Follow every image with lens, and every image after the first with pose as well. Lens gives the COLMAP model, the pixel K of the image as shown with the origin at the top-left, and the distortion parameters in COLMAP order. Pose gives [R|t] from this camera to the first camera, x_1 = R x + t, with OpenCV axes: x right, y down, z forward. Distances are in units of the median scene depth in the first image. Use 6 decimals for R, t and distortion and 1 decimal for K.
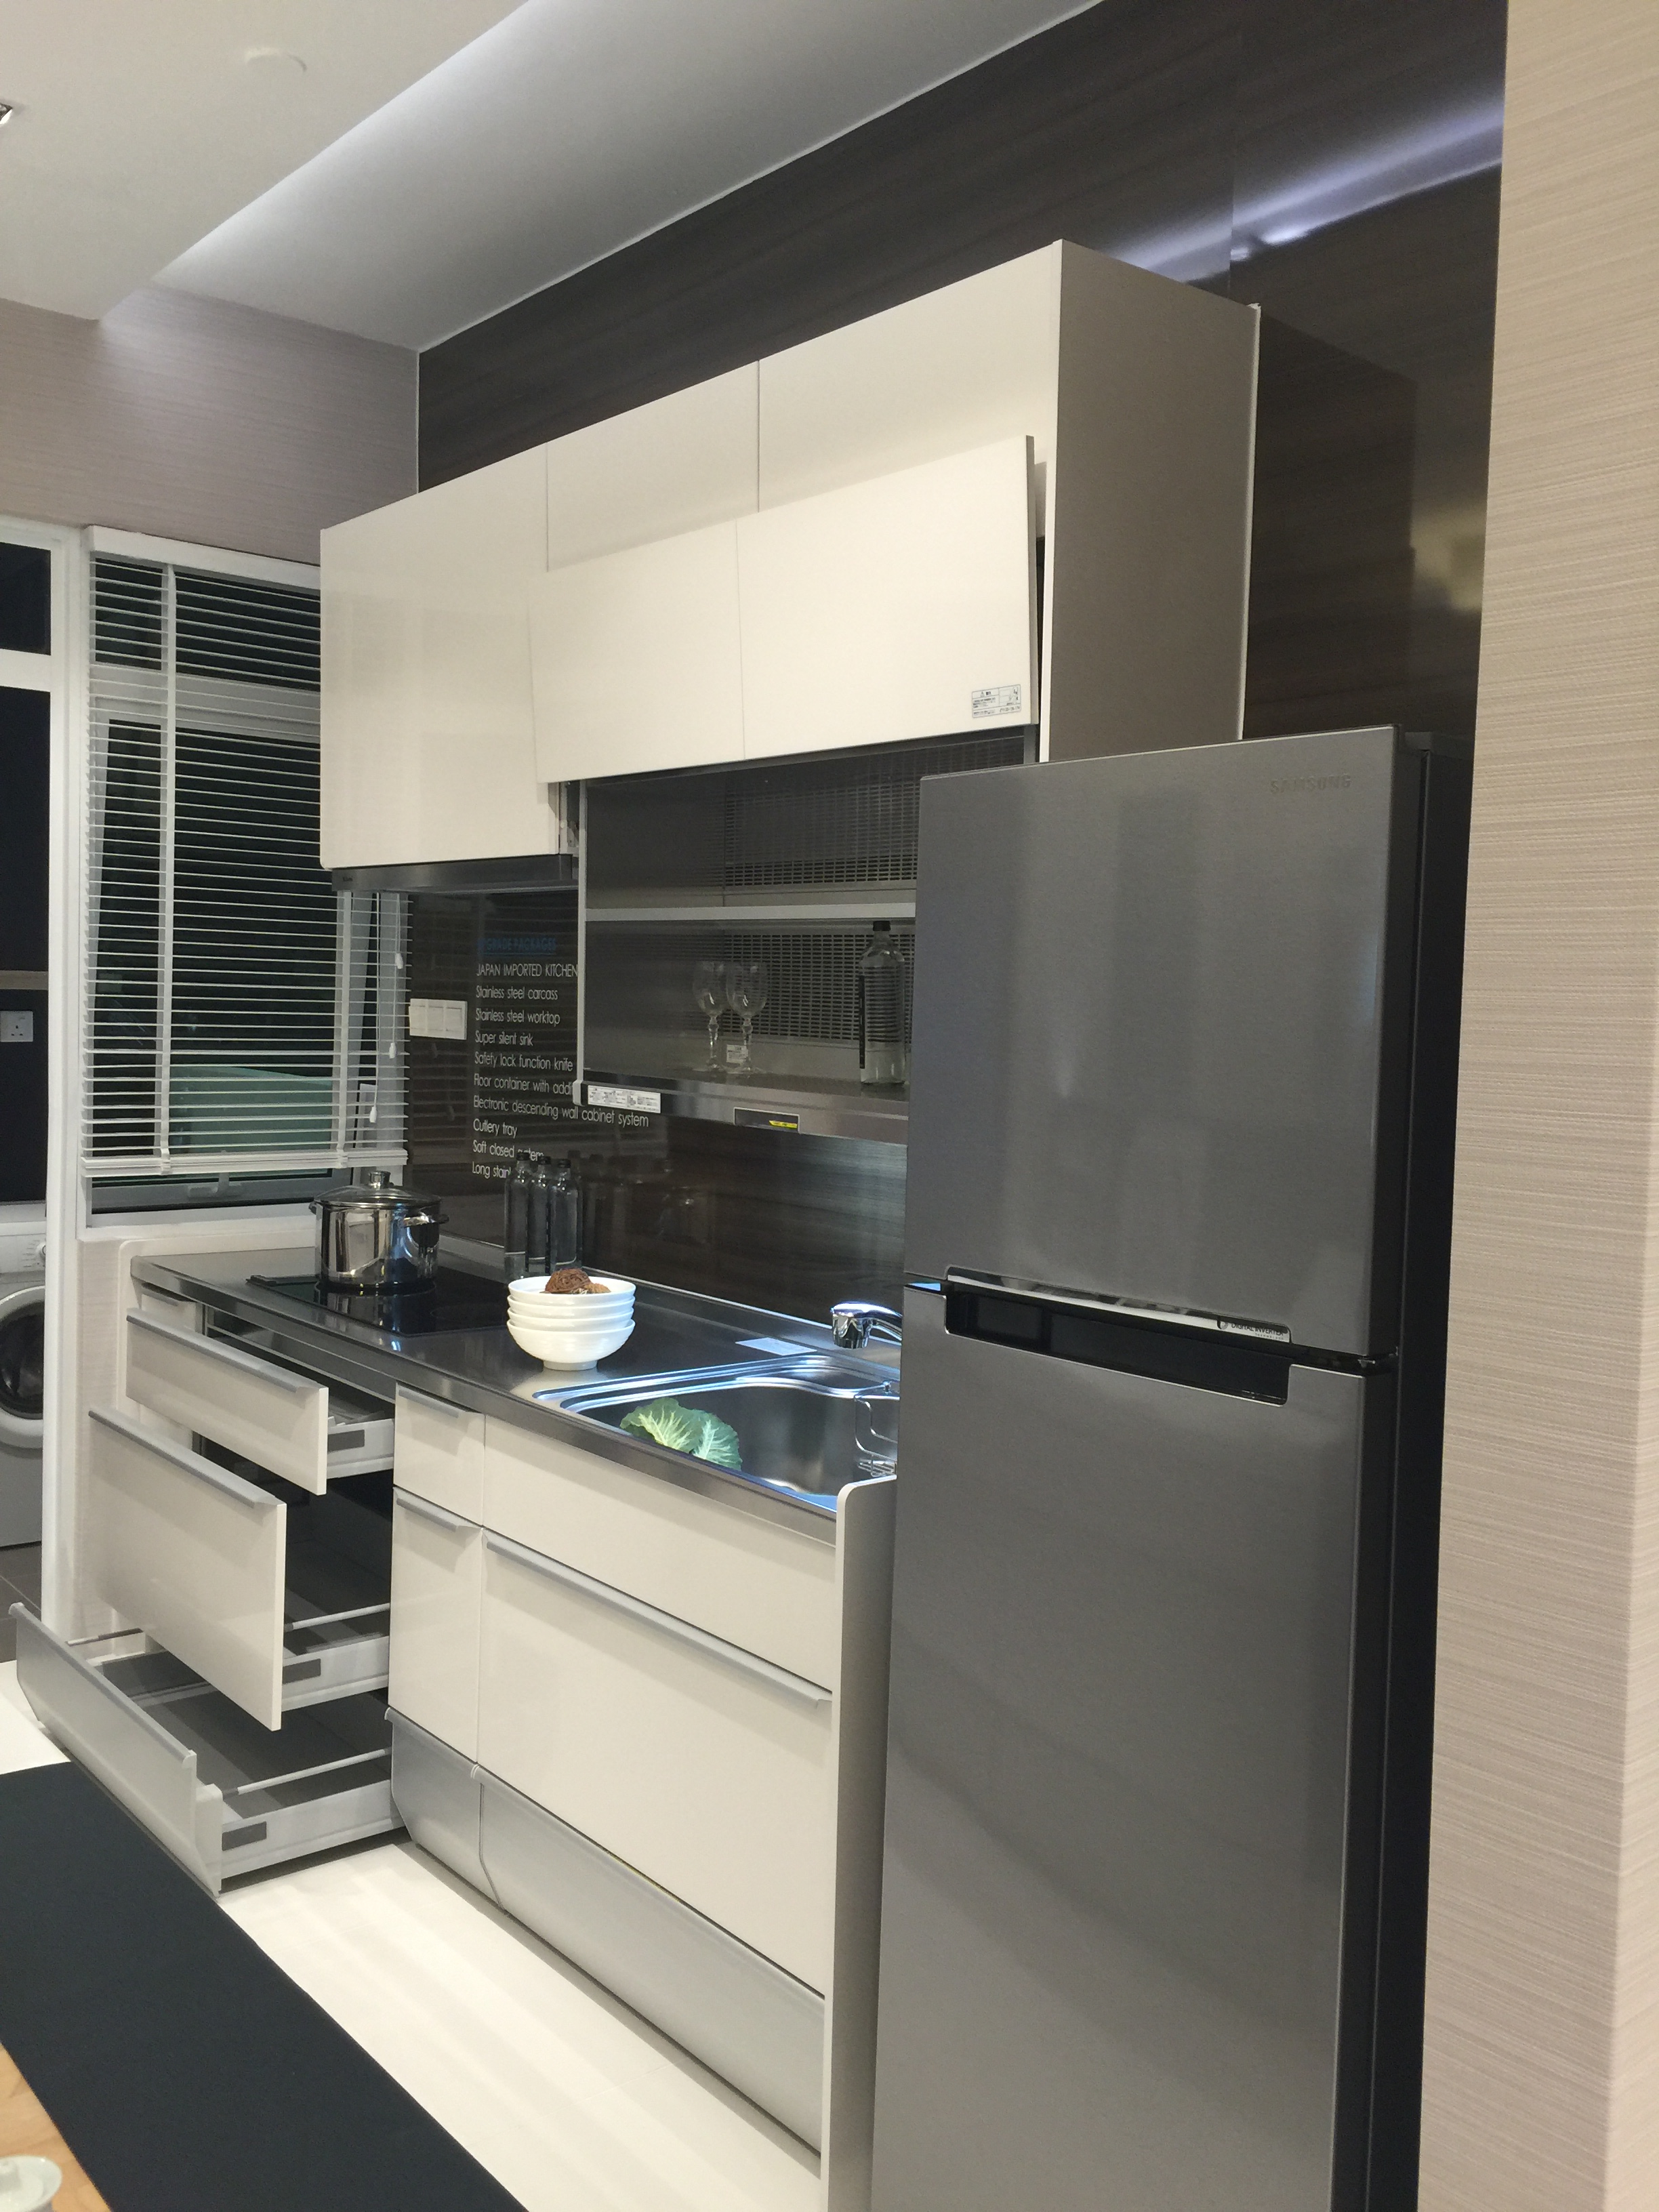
lens RADIAL K [[1878.1, 0, 836.6], [0, 1878.1, 1099.4], [0, 0, 1]] dist [0.083399, -0.123058]
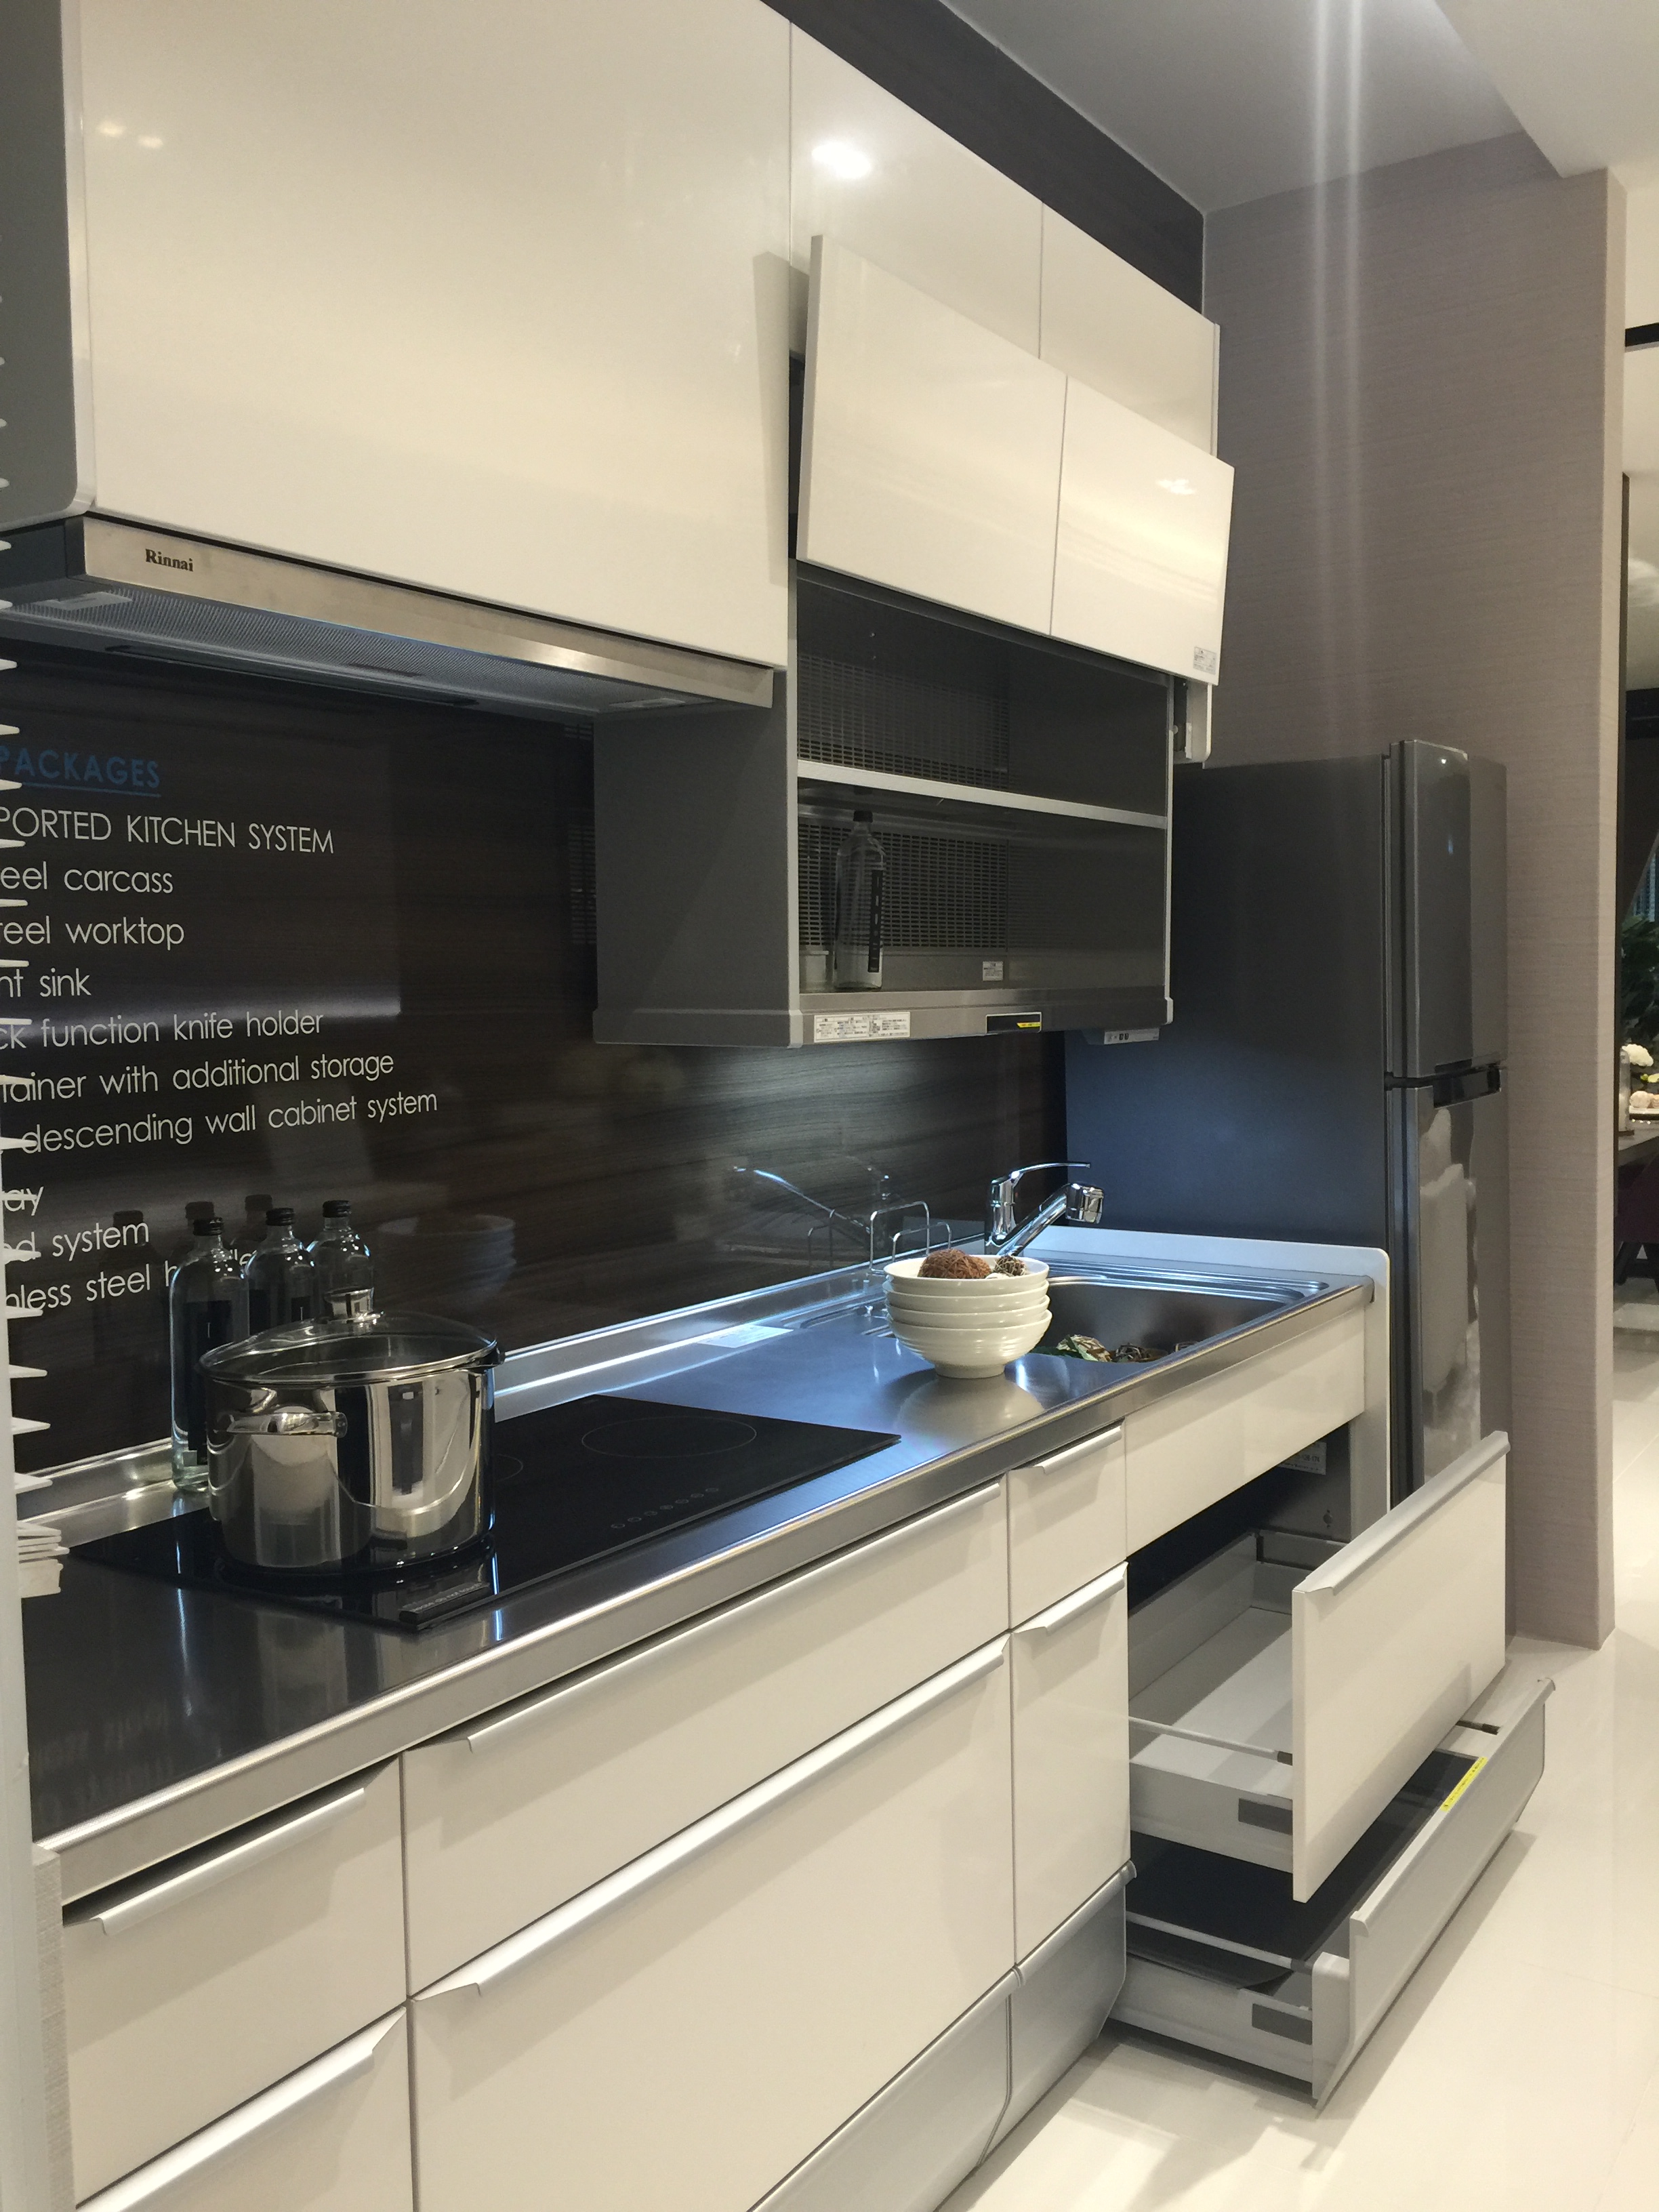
lens RADIAL K [[1883.5, 0, 829.5], [0, 1883.5, 1106.0], [0, 0, 1]] dist [0.078612, -0.097148]
pose [[-0.287207, -0.090106, 0.953621, -0.651103], [0.063037, 0.991630, 0.112682, -0.042610], [-0.955792, 0.092477, -0.279123, 0.965929]]
